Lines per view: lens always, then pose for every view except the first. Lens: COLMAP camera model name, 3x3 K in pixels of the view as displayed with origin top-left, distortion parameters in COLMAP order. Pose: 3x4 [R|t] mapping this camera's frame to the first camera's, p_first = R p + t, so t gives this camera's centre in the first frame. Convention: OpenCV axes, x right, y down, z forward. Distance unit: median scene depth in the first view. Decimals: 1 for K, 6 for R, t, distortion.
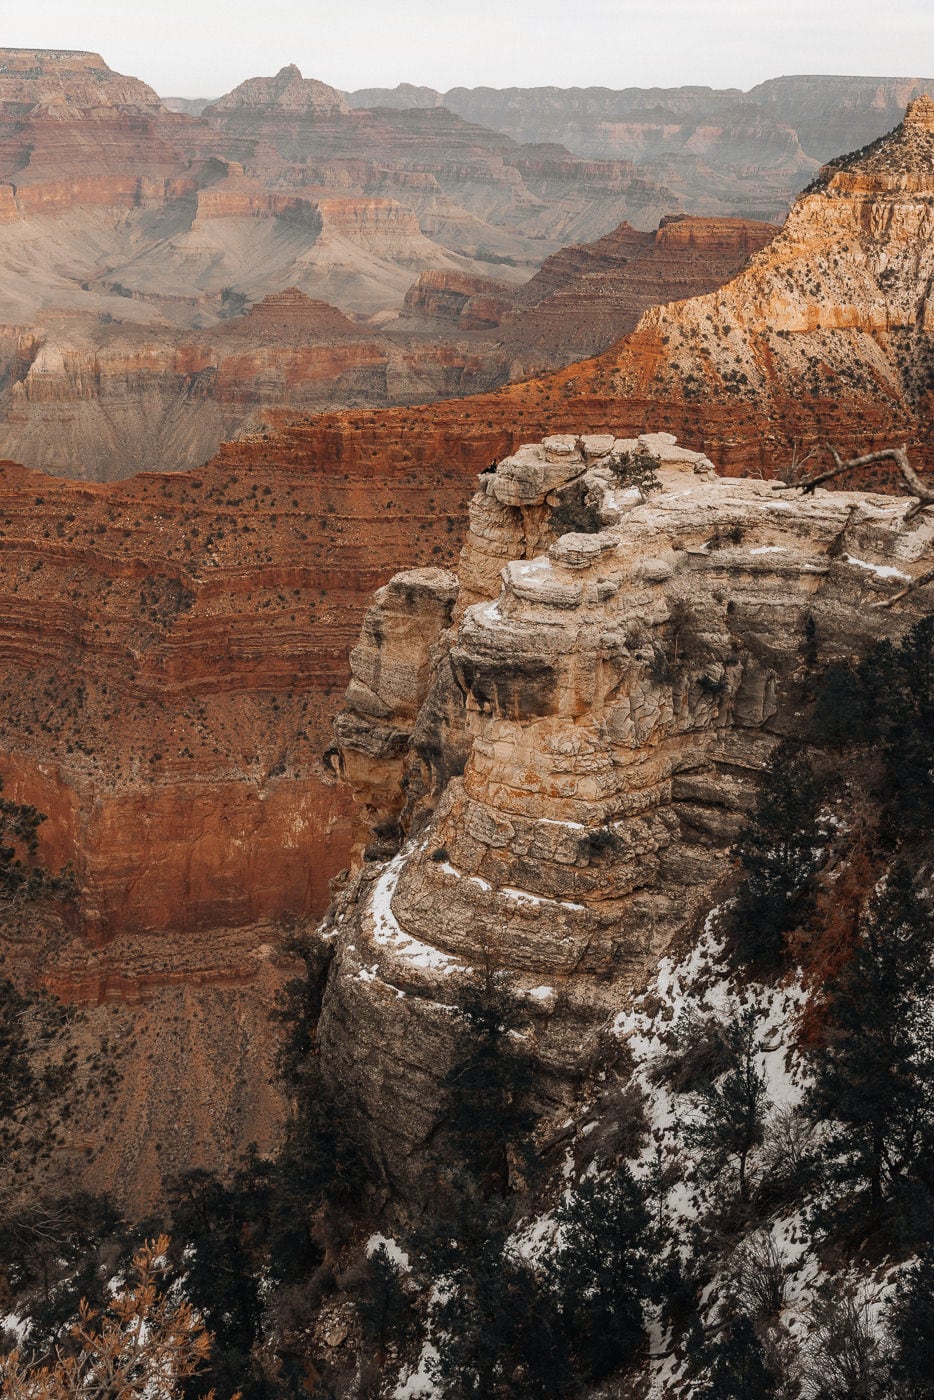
lens RADIAL K [[1796.5, 0, 469.7], [0, 1796.5, 708.1], [0, 0, 1]] dist [0.008594, 0.000000]
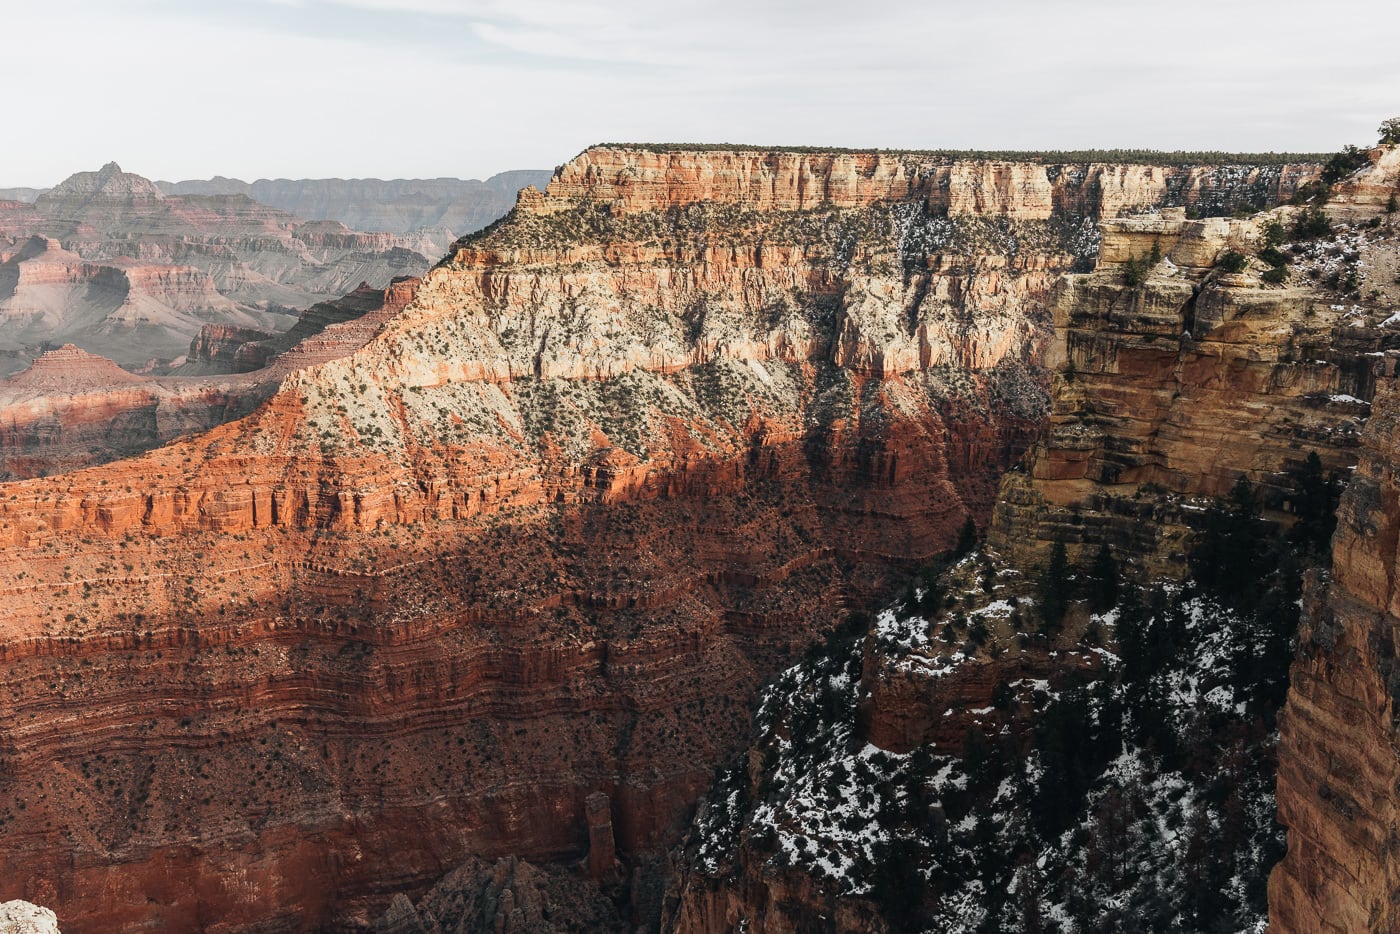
lens RADIAL K [[1377.5, 0, 697.8], [0, 1377.5, 468.2], [0, 0, 1]] dist [-0.007280, 0.000000]
pose [[0.956934, -0.061198, 0.283782, 0.097218], [0.096080, 0.989203, -0.110666, -0.047131], [-0.273945, 0.133166, 0.952482, 0.136412]]
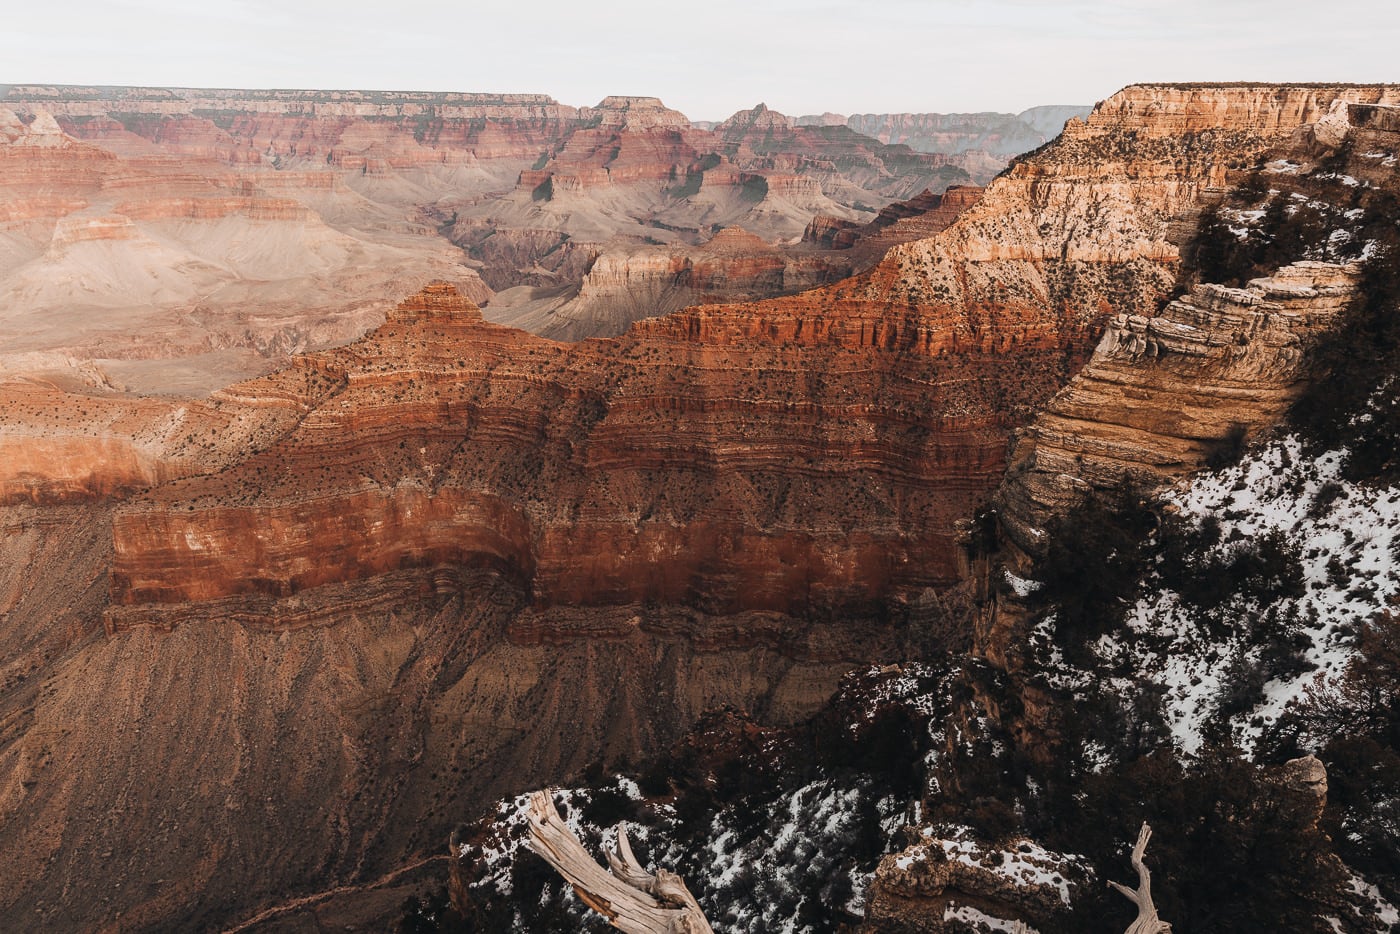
lens RADIAL K [[954.8, 0, 695.5], [0, 954.8, 464.4], [0, 0, 1]] dist [-0.001192, -0.000801]
pose [[0.986752, 0.046549, -0.155417, 0.067317], [-0.043656, 0.998805, 0.021974, -0.031908], [0.156254, -0.014898, 0.987604, 0.094043]]
